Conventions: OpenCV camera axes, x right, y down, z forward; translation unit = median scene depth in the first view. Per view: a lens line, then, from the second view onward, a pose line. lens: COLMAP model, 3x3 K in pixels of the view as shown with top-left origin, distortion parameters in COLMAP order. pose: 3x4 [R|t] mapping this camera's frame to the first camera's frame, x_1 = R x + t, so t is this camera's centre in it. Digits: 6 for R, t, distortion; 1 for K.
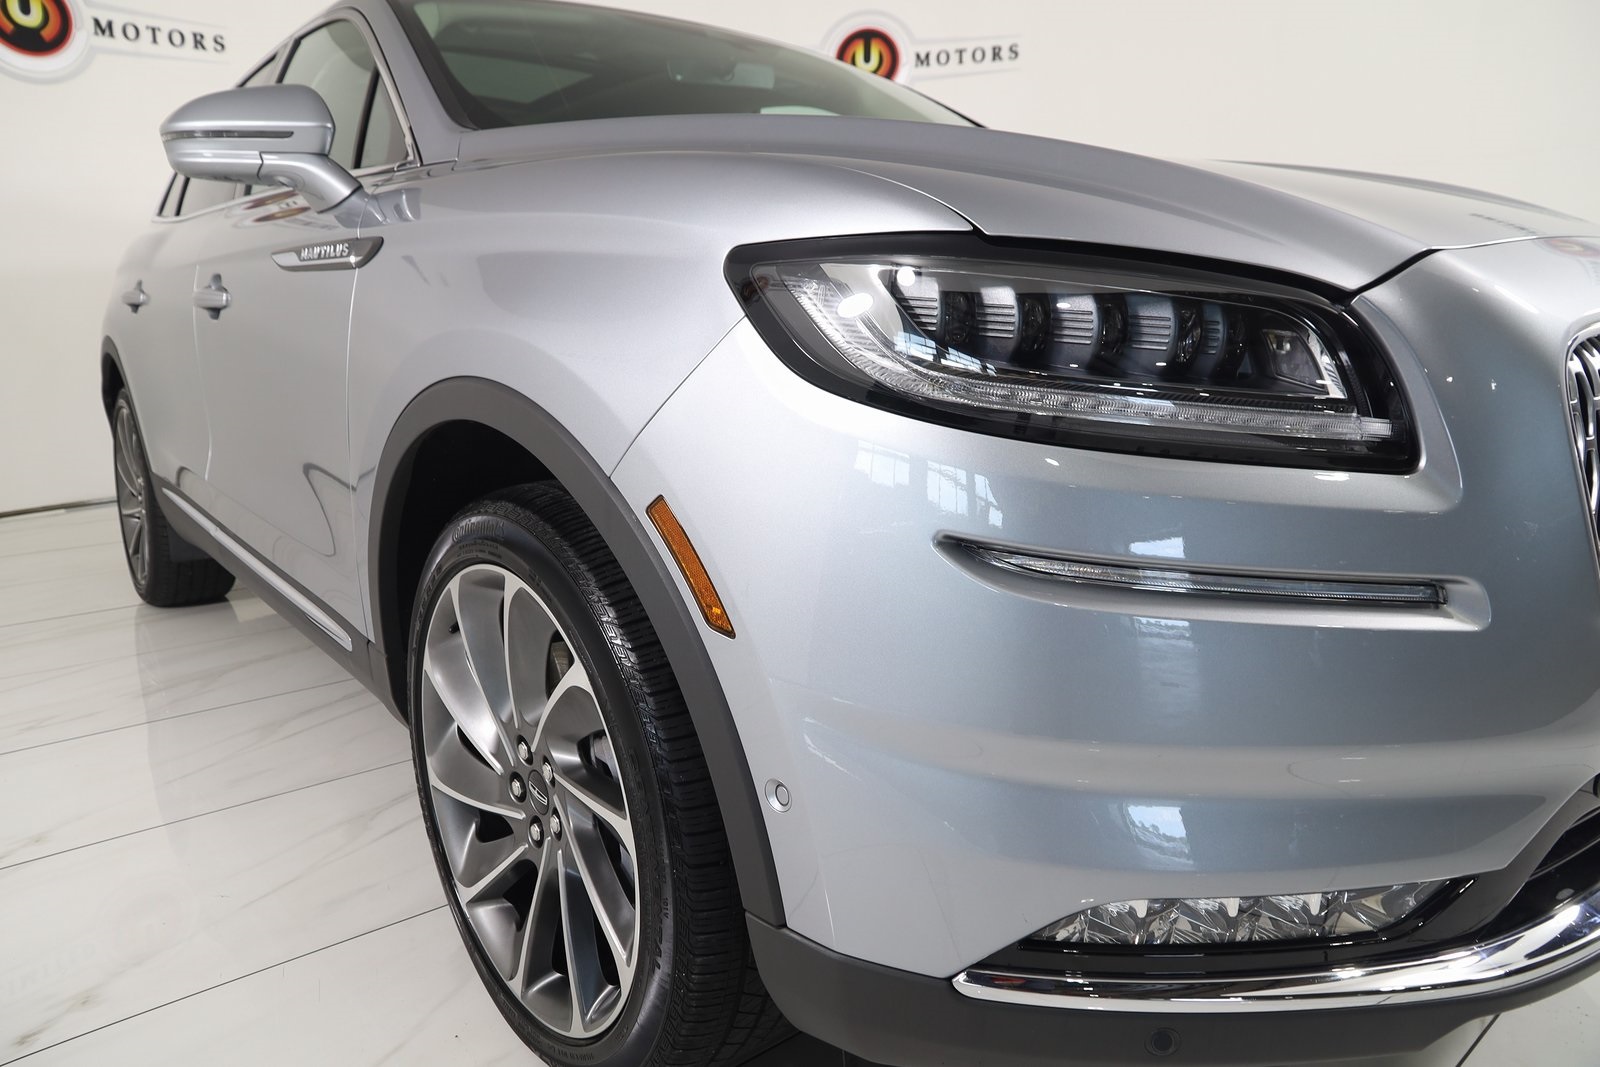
lens RADIAL K [[1105.6, 0, 803.9], [0, 1105.6, 509.1], [0, 0, 1]] dist [-0.112164, 0.069124]
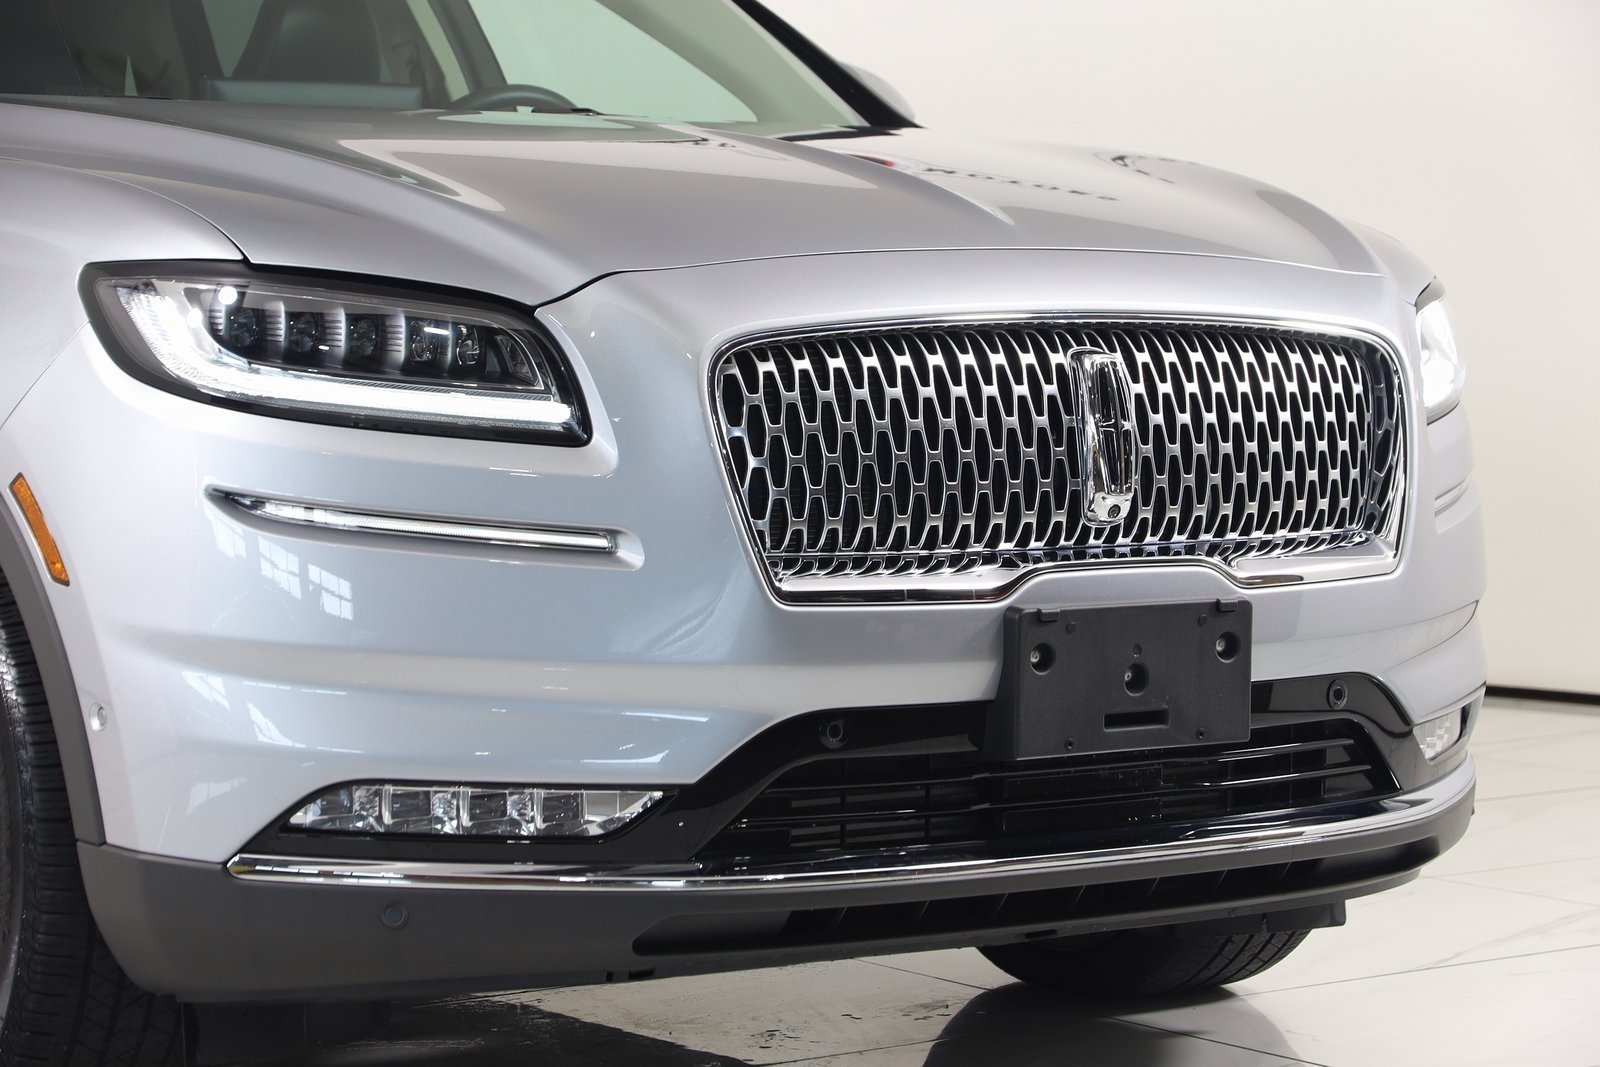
lens RADIAL K [[3954.3, 0, 800.0], [0, 3954.3, 533.5], [0, 0, 1]] dist [0.303856, -0.163039]
pose [[0.996398, 0.014541, -0.083549, 0.762090], [-0.024263, 0.992888, -0.116557, 0.382066], [0.081260, 0.118164, 0.989664, -2.267038]]
